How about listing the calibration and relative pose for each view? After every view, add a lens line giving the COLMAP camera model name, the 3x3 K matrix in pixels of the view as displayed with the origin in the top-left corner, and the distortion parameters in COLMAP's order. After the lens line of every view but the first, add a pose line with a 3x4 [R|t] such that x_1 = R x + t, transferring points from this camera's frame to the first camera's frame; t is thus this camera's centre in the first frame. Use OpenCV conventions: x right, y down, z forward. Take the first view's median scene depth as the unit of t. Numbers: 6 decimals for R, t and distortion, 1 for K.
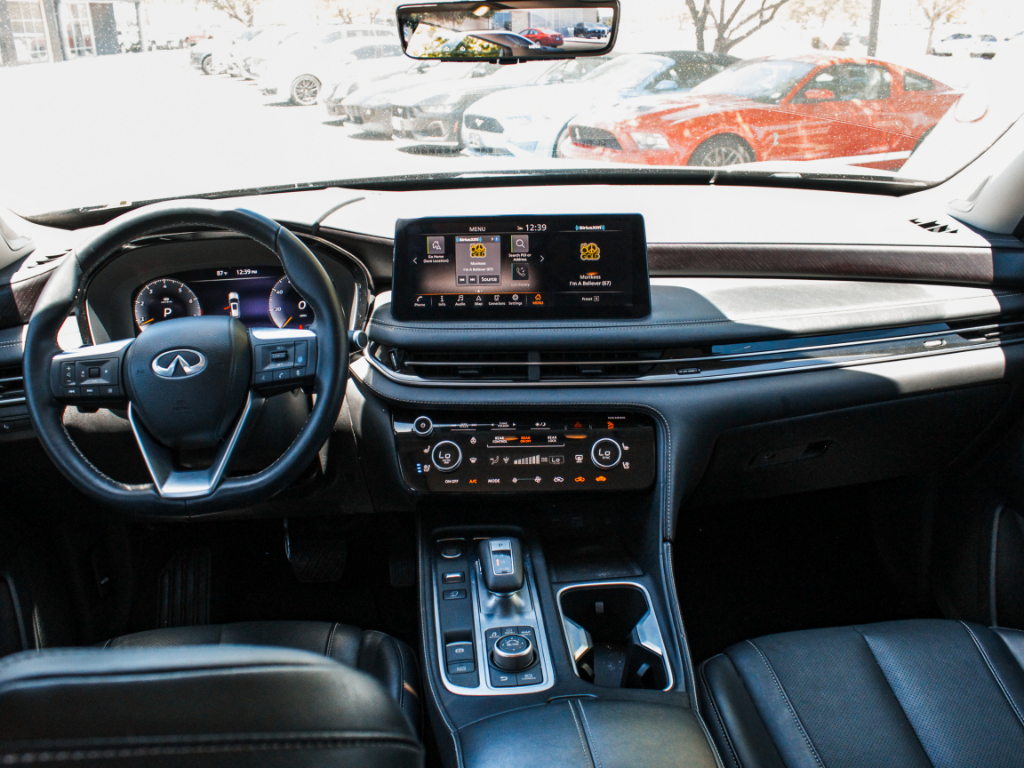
lens RADIAL K [[923.8, 0, 512.0], [0, 923.8, 384.0], [0, 0, 1]] dist [-0.175247, 0.132034]
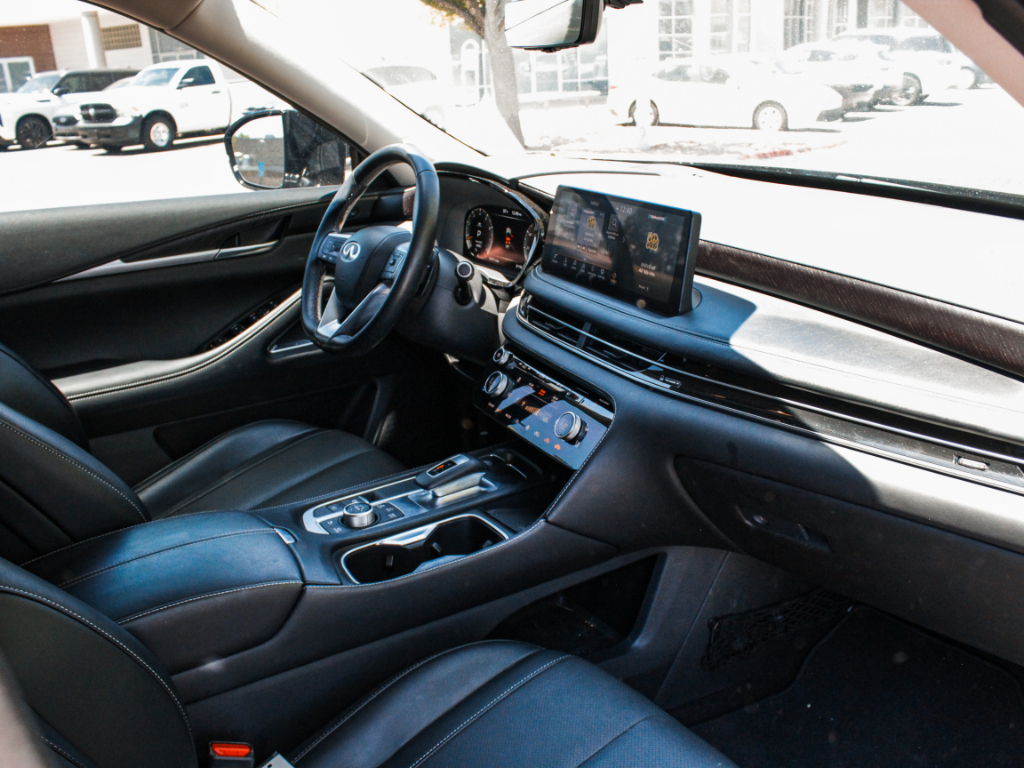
lens RADIAL K [[923.8, 0, 512.0], [0, 923.8, 384.0], [0, 0, 1]] dist [-0.175247, 0.132034]
pose [[0.496152, 0.298898, -0.815165, 0.865142], [-0.287128, 0.942535, 0.170840, -0.123821], [0.819384, 0.149294, 0.553462, 0.346056]]
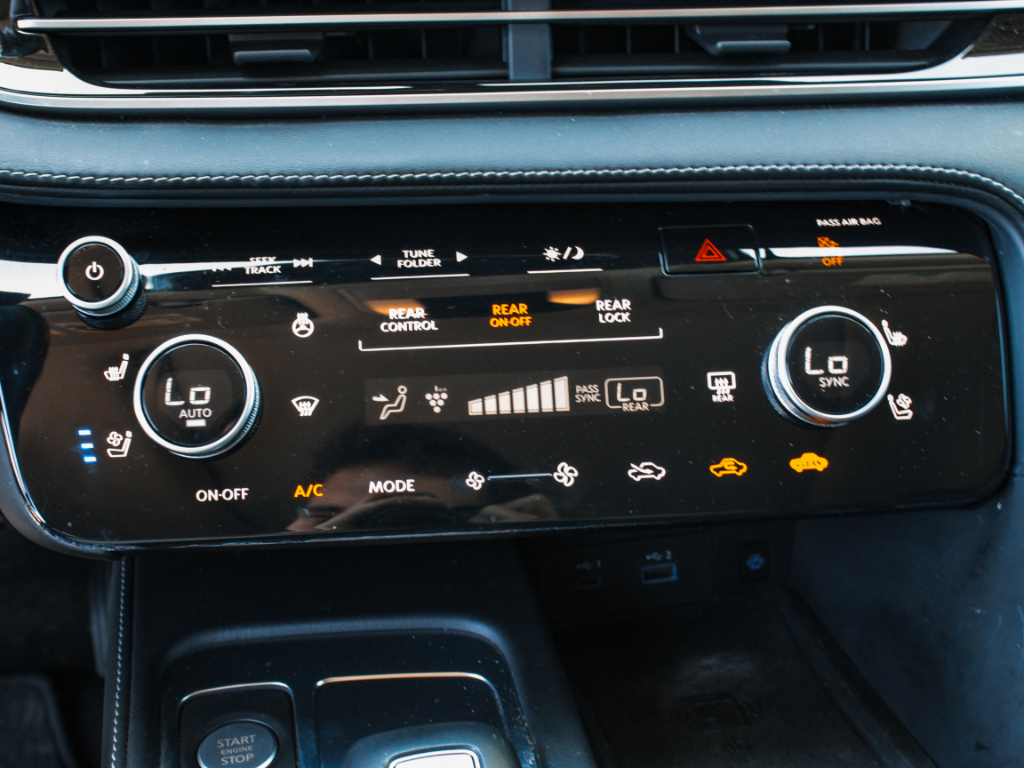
lens RADIAL K [[1425.2, 0, 512.0], [0, 1425.2, 384.0], [0, 0, 1]] dist [-0.076341, 0.053282]
pose [[0.994402, -0.034508, 0.099868, -0.023699], [0.018192, 0.986966, 0.159897, 0.015444], [-0.104084, -0.157185, 0.982069, 0.591928]]
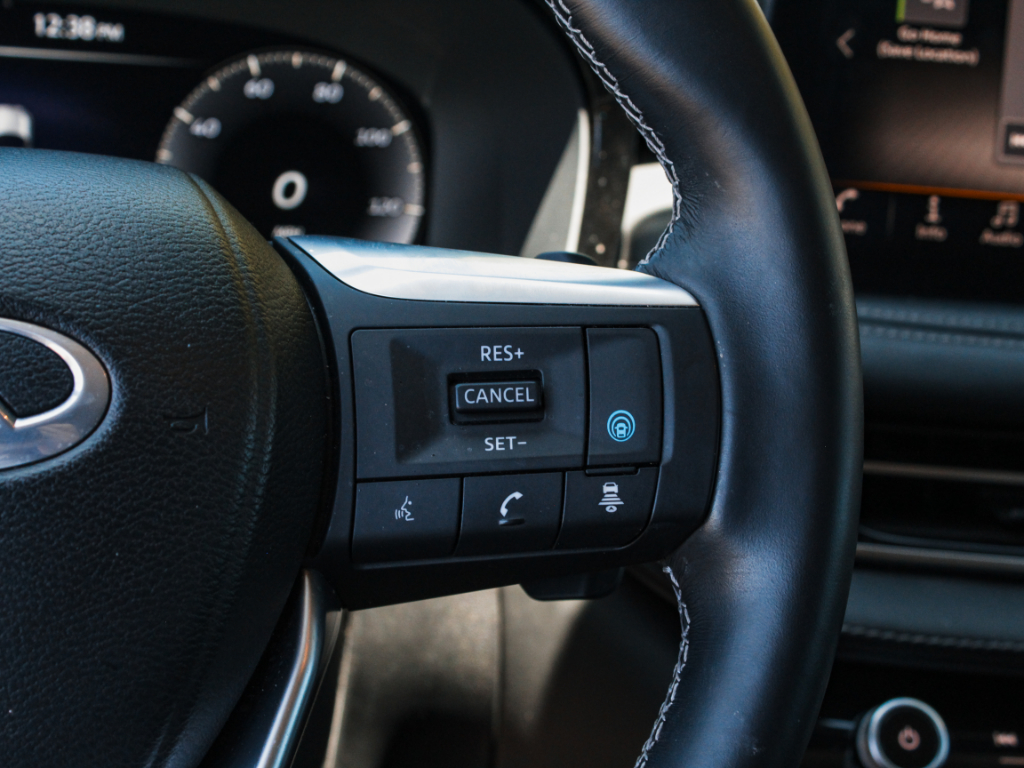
lens RADIAL K [[1839.5, 0, 512.0], [0, 1839.5, 384.0], [0, 0, 1]] dist [-0.021987, -0.015895]
pose [[0.985037, 0.075130, 0.155104, -0.262721], [-0.067348, 0.996221, -0.054840, -0.011263], [-0.158638, 0.043573, 0.986375, 0.538725]]
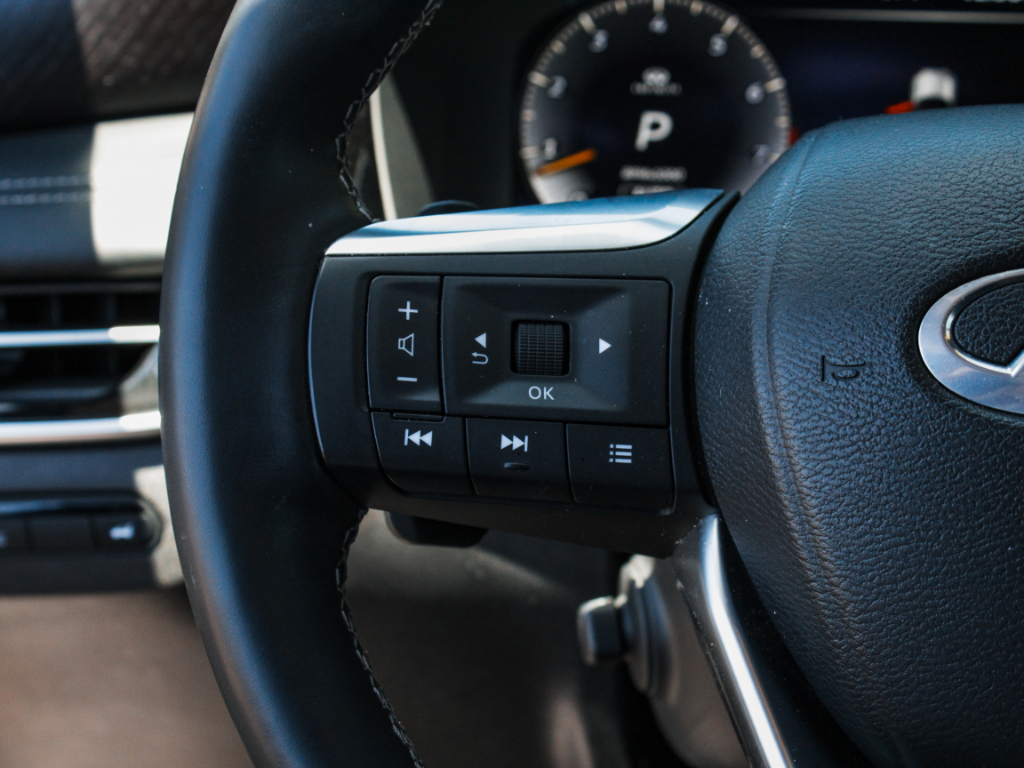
lens RADIAL K [[1839.5, 0, 512.0], [0, 1839.5, 384.0], [0, 0, 1]] dist [-0.021987, -0.015895]
pose [[0.976214, 0.097500, -0.193651, -0.335700], [-0.101142, 0.994831, -0.008984, -0.000970], [0.191774, 0.028356, 0.981029, 0.527378]]
